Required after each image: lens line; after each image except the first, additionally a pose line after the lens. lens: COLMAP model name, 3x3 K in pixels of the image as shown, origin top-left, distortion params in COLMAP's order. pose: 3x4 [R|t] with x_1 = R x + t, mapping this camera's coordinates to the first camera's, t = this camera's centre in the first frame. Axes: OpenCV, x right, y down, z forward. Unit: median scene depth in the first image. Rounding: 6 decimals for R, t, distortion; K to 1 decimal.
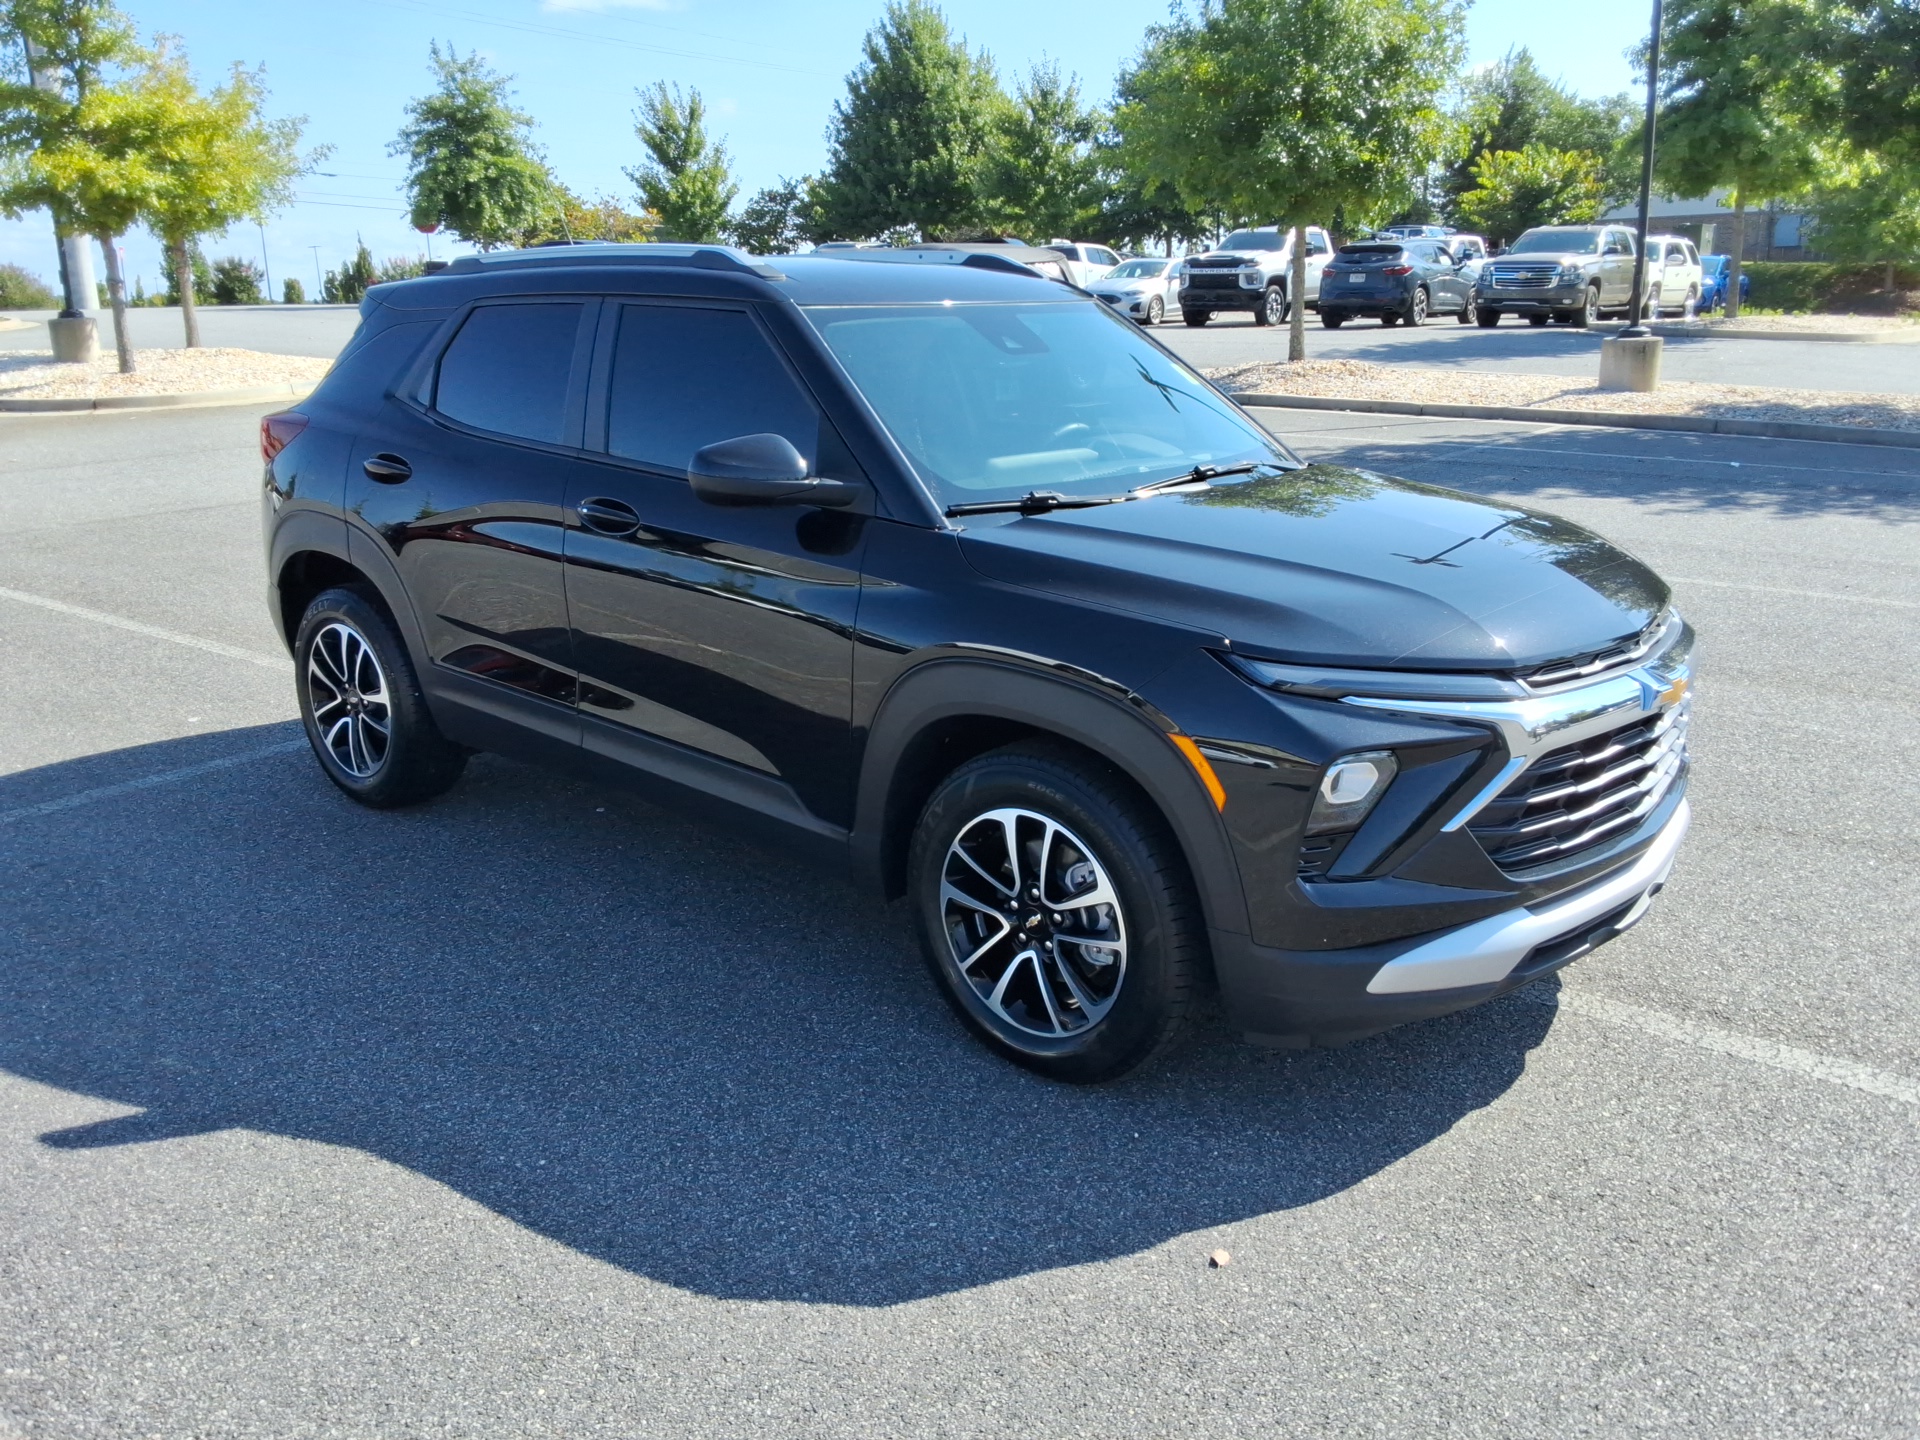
lens RADIAL K [[1629.0, 0, 964.0], [0, 1629.0, 672.8], [0, 0, 1]] dist [-0.020261, -0.011861]
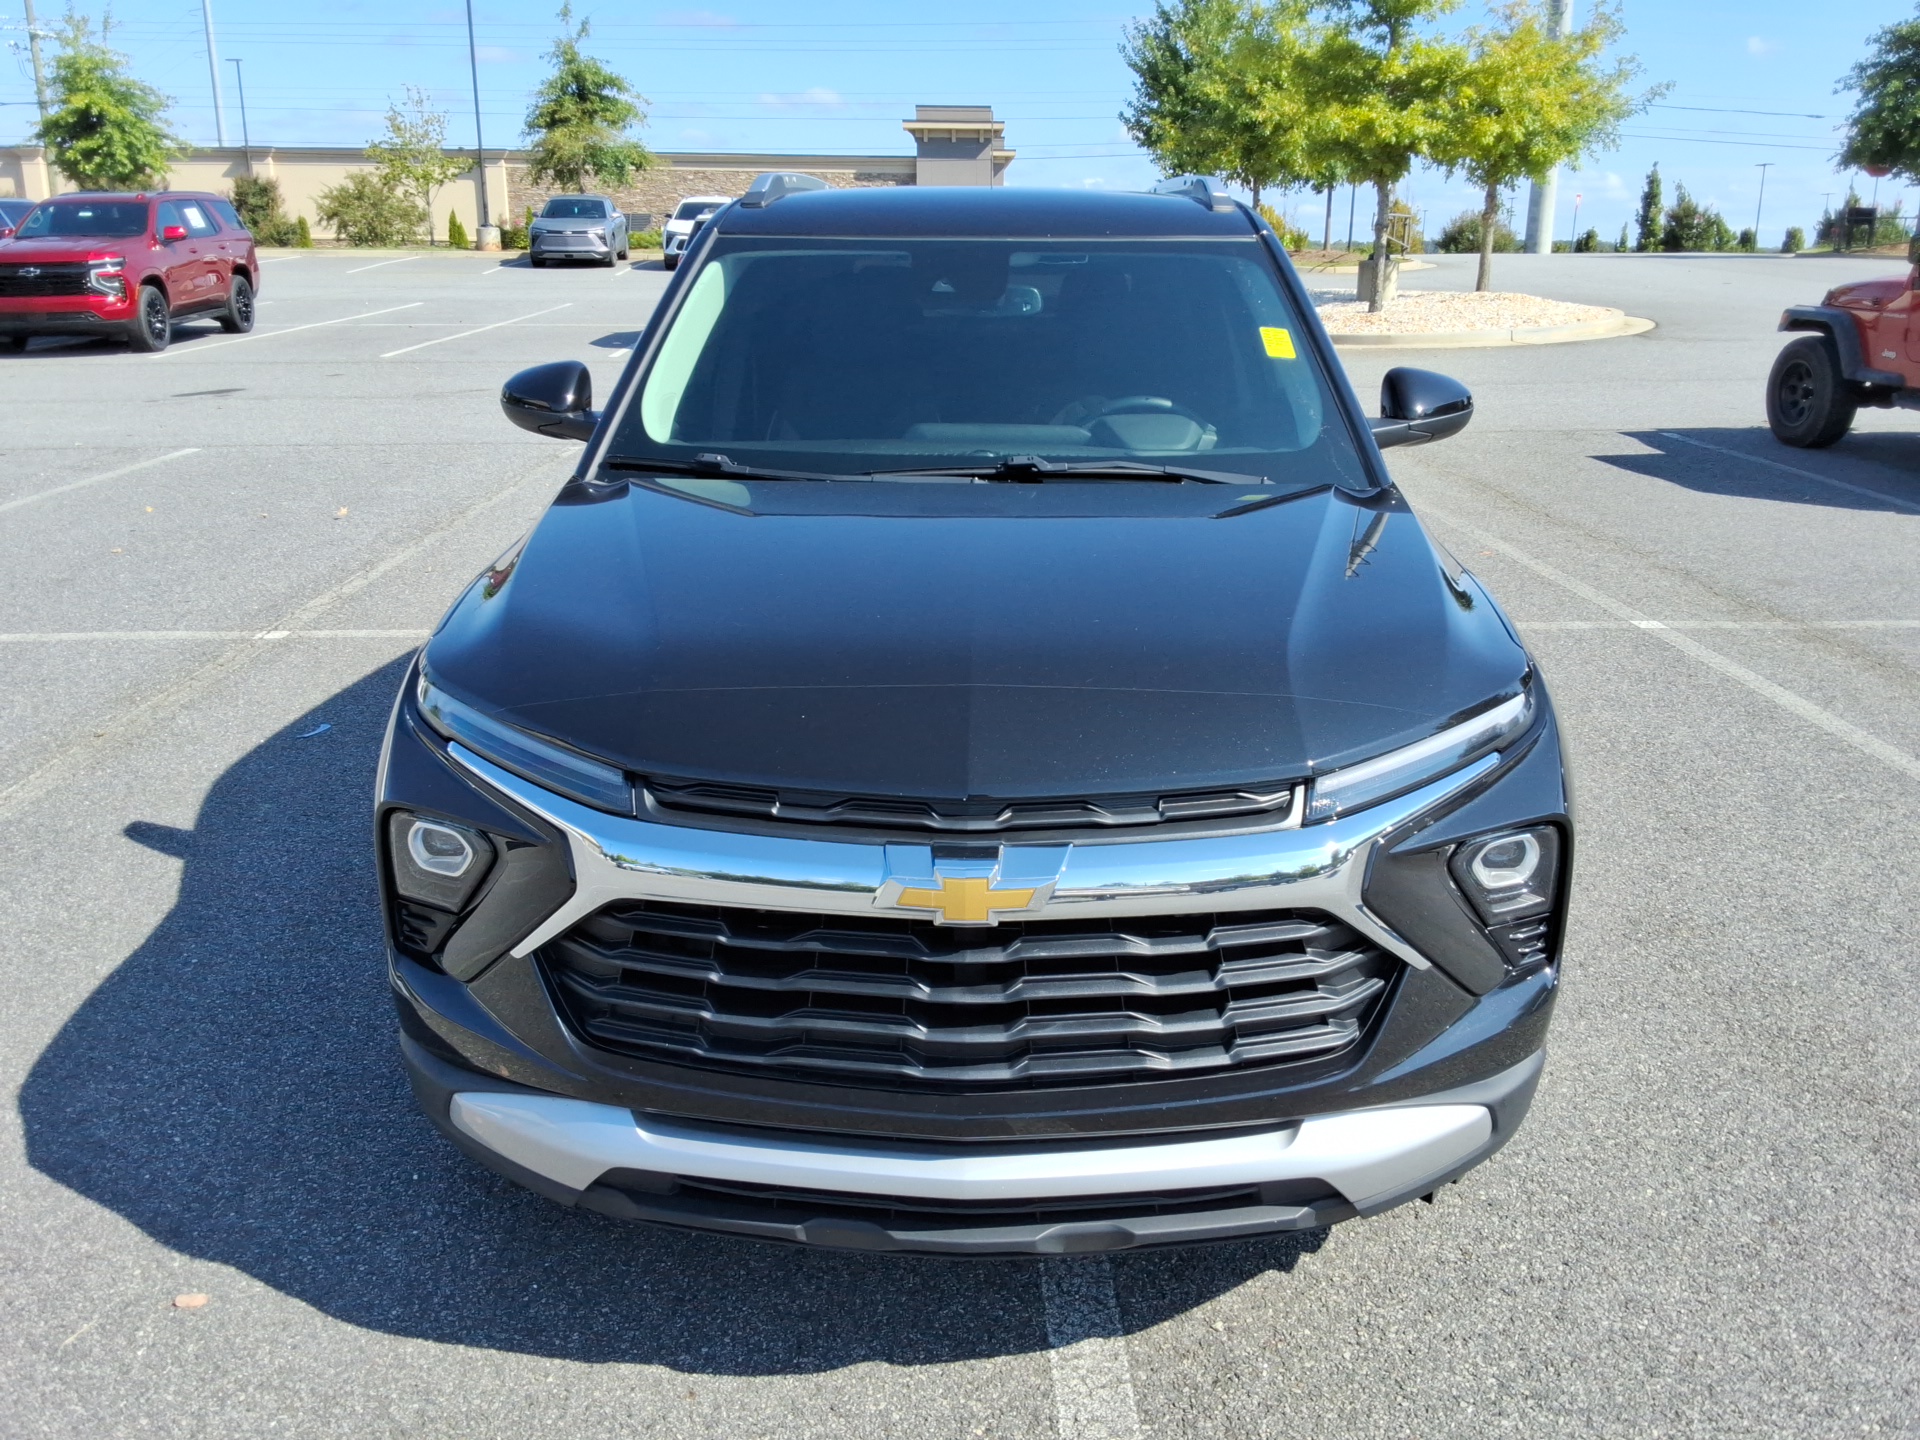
lens RADIAL K [[1549.3, 0, 978.4], [0, 1549.3, 703.9], [0, 0, 1]] dist [0.072514, -0.111711]
pose [[0.624411, 0.229289, -0.746684, 0.168285], [-0.187419, 0.971999, 0.141749, -0.027595], [0.758277, 0.051433, 0.649900, 0.126604]]
